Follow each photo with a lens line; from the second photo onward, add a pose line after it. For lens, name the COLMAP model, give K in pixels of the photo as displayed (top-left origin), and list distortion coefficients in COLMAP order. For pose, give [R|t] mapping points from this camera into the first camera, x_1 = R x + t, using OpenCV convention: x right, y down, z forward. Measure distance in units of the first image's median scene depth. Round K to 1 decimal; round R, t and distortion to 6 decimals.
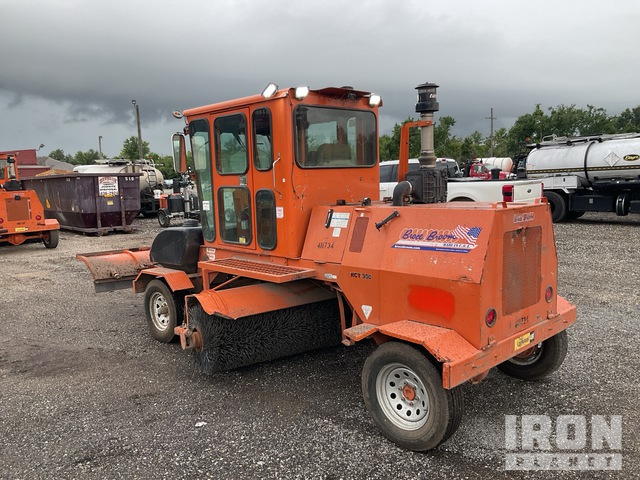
lens RADIAL K [[547.7, 0, 320.0], [0, 547.7, 240.0], [0, 0, 1]] dist [-0.000481, 0.000718]
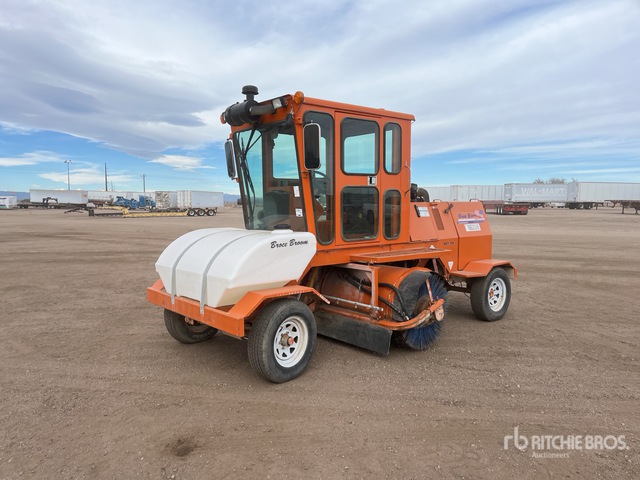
lens RADIAL K [[476.6, 0, 335.4], [0, 476.6, 259.9], [0, 0, 1]] dist [-0.077476, -0.000229]
pose [[0.031820, -0.086818, 0.995716, -1.483770], [0.129515, 0.988179, 0.082022, -0.051386], [-0.991067, 0.126350, 0.042688, 1.397459]]
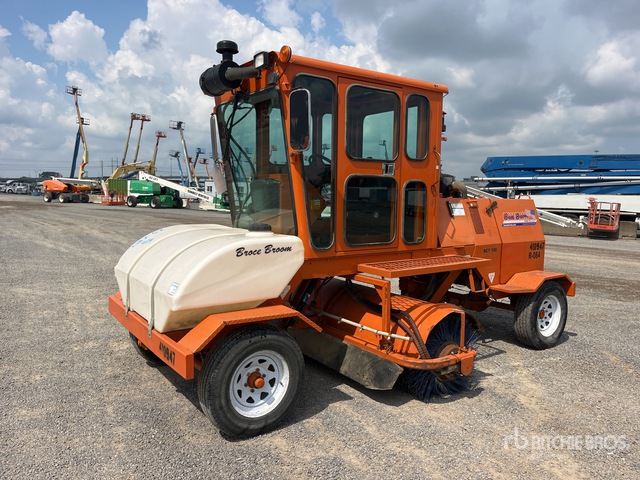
lens RADIAL K [[476.6, 0, 335.4], [0, 476.6, 259.9], [0, 0, 1]] dist [-0.077476, -0.000229]
pose [[0.132363, -0.101142, 0.986027, -1.193119], [0.102846, 0.990812, 0.087827, -0.055385], [-0.985851, 0.089784, 0.141549, 1.314320]]
